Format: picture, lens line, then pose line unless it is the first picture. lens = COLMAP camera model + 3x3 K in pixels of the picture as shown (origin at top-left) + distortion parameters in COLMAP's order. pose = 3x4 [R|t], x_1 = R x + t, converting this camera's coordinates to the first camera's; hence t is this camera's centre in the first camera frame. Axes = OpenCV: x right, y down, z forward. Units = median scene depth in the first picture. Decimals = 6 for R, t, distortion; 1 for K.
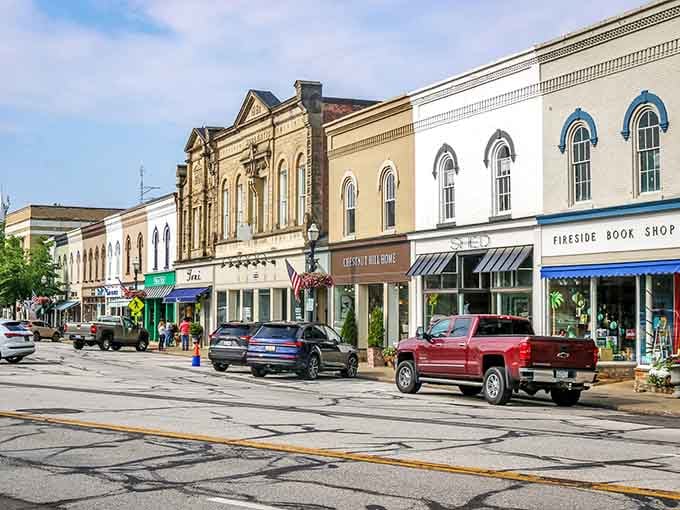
lens RADIAL K [[1327.5, 0, 340.3], [0, 1327.5, 256.0], [0, 0, 1]] dist [-0.184697, 0.000000]
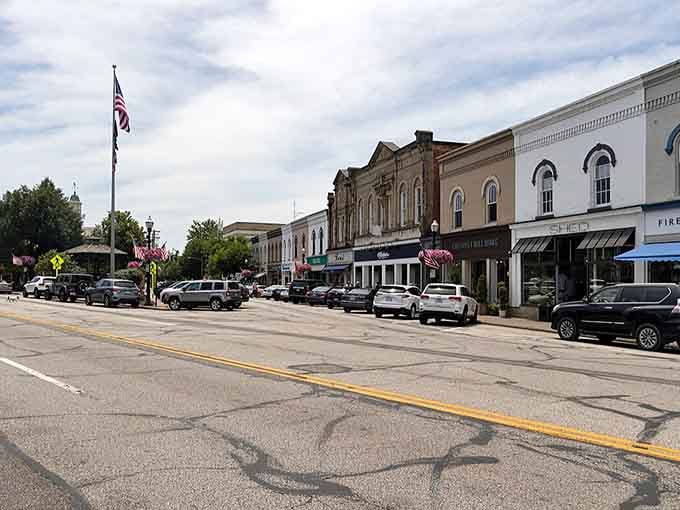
lens RADIAL K [[1327.5, 0, 339.8], [0, 1327.5, 254.2], [0, 0, 1]] dist [-0.184697, 0.000000]
pose [[0.976657, -0.009524, -0.214595, 0.213089], [0.014550, 0.999655, 0.021854, -0.022250], [0.214312, -0.024466, 0.976459, -0.551064]]
